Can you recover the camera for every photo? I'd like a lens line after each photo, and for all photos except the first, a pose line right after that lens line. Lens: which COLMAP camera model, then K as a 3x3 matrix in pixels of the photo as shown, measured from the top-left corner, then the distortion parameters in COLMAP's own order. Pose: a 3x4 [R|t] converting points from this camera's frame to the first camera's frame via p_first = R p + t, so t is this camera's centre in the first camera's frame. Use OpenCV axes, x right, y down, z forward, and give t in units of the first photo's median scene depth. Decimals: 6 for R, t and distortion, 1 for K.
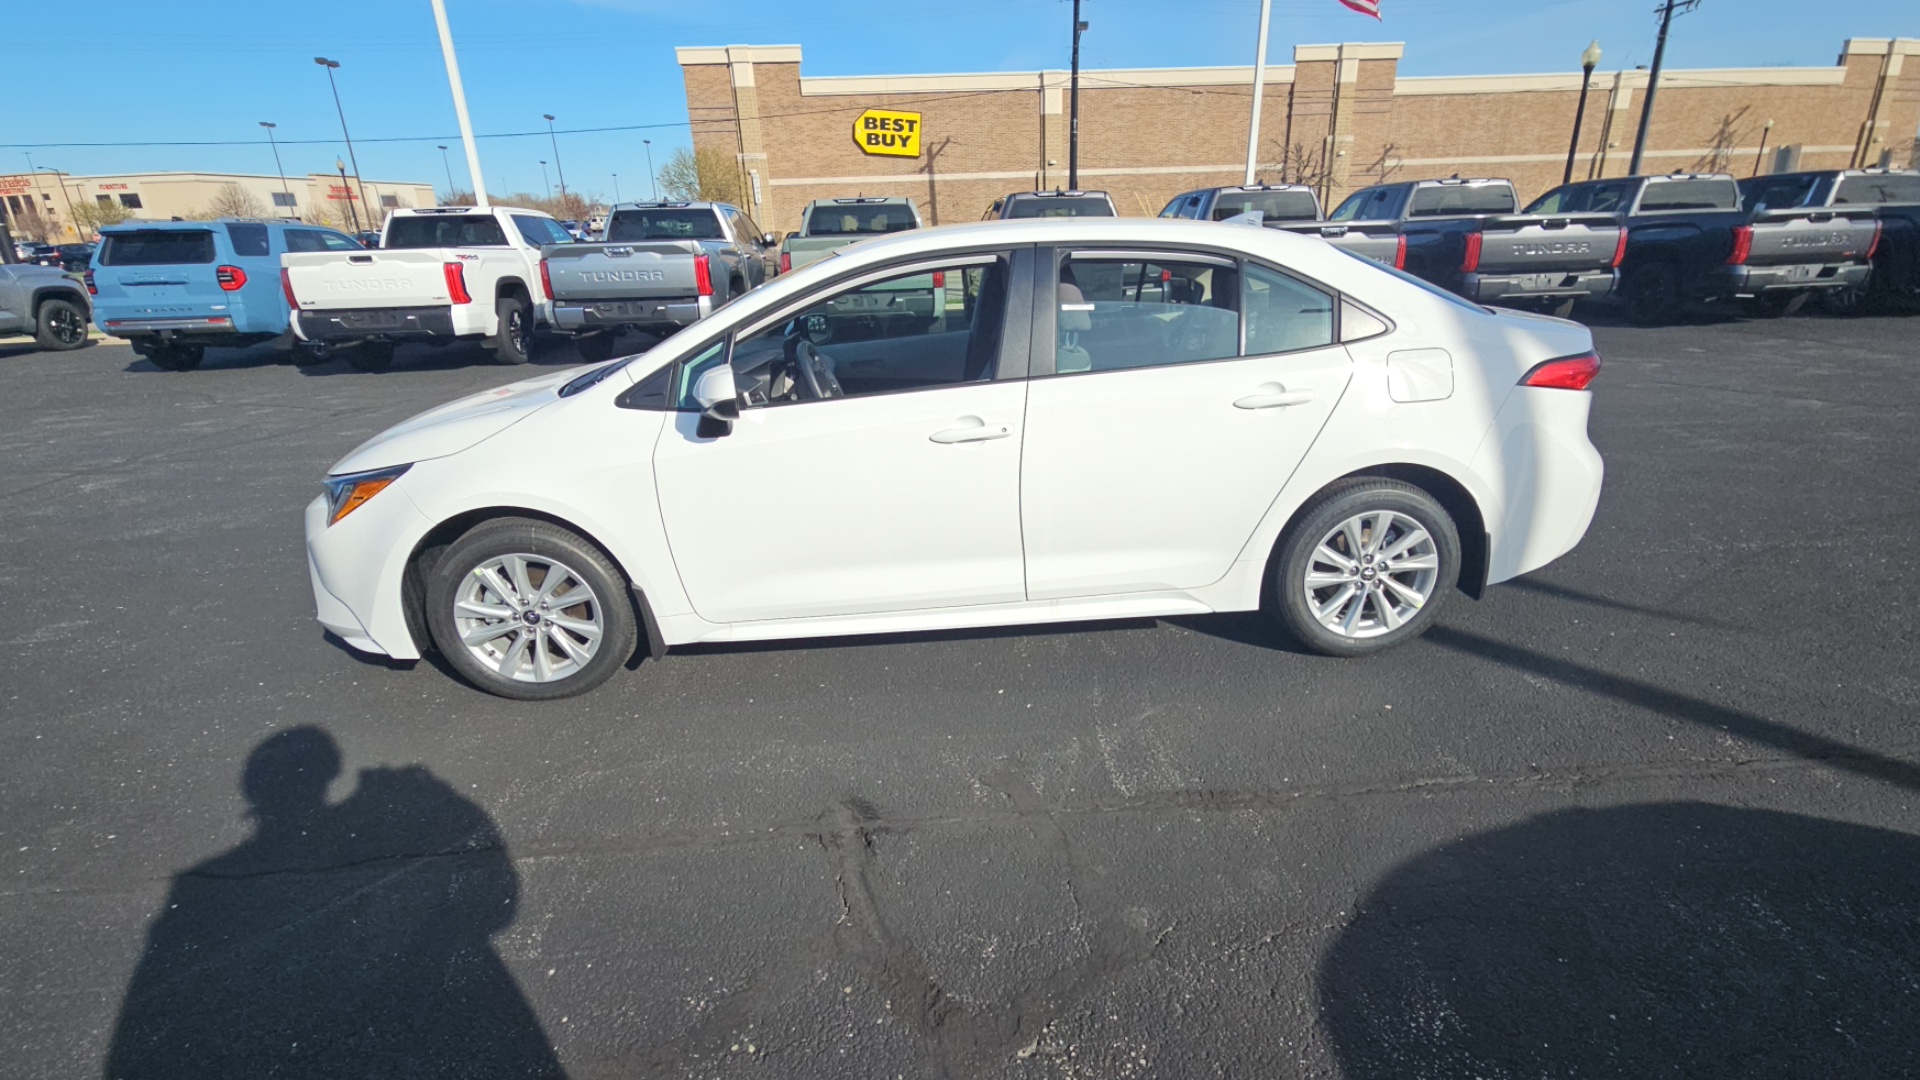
lens RADIAL K [[851.9, 0, 979.4], [0, 851.9, 548.5], [0, 0, 1]] dist [0.011870, -0.009696]
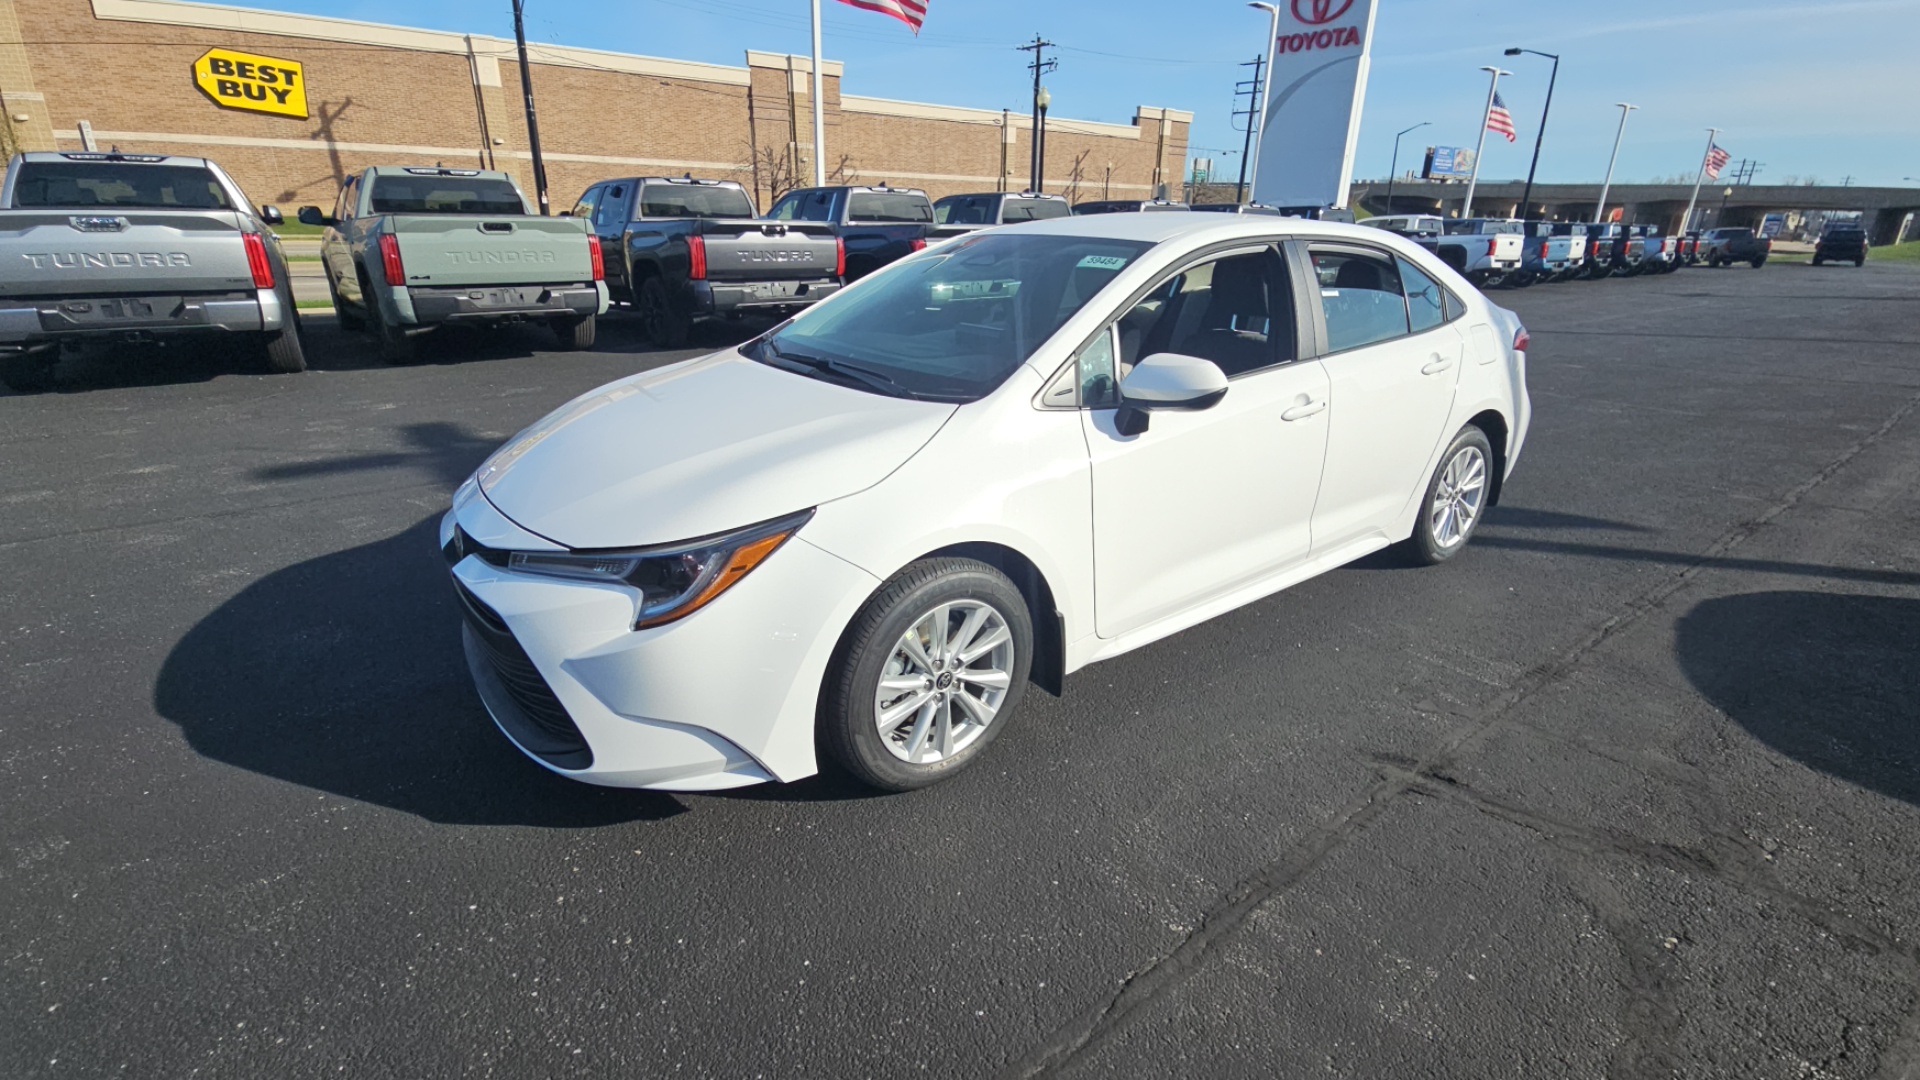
lens RADIAL K [[856.8, 0, 978.3], [0, 856.8, 542.7], [0, 0, 1]] dist [0.005170, -0.004512]
pose [[0.826739, -0.155936, 0.540542, -0.050761], [0.159004, 0.986411, 0.041369, -0.004166], [-0.539648, 0.051747, 0.840299, 0.016652]]
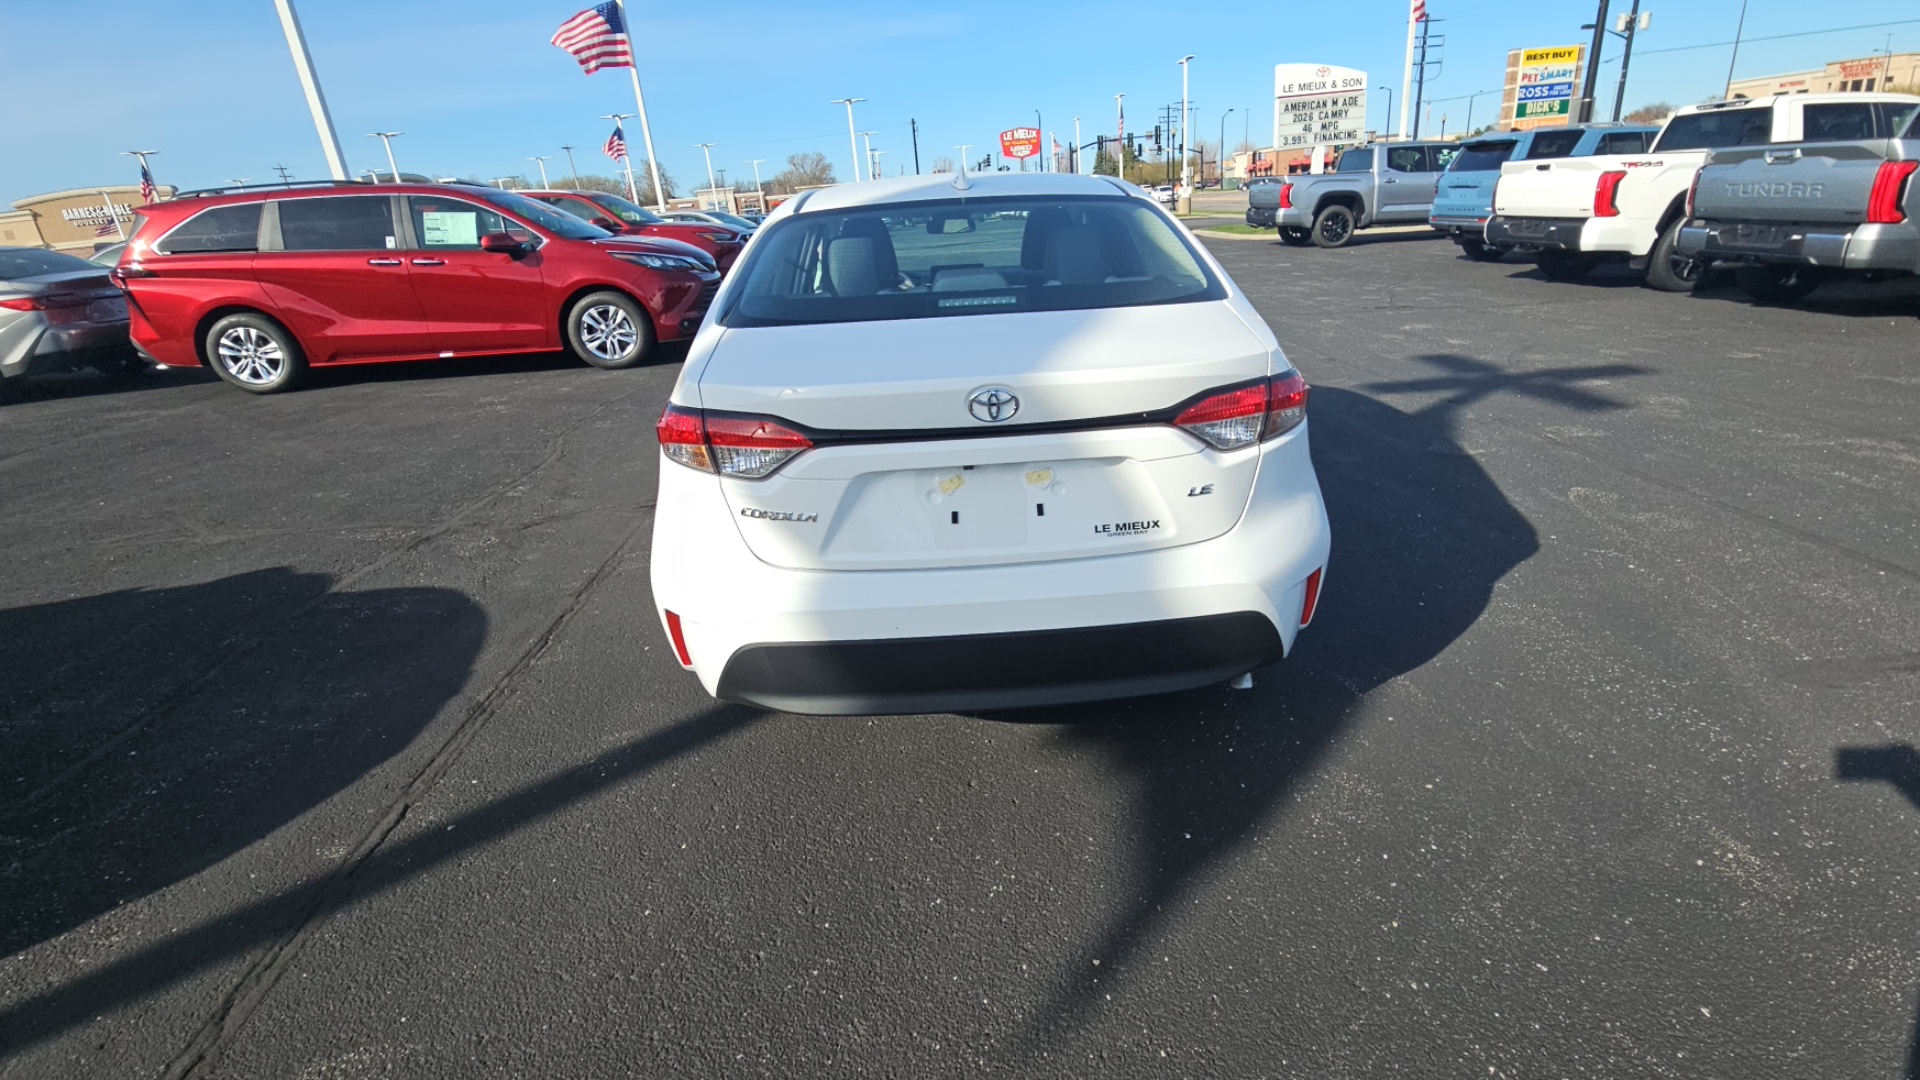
lens RADIAL K [[856.8, 0, 978.3], [0, 856.8, 542.7], [0, 0, 1]] dist [0.005170, -0.004512]
pose [[0.000566, 0.399715, -0.916639, 0.077778], [-0.295560, 0.875755, 0.381704, -0.026195], [0.955324, 0.270706, 0.118635, 0.066976]]
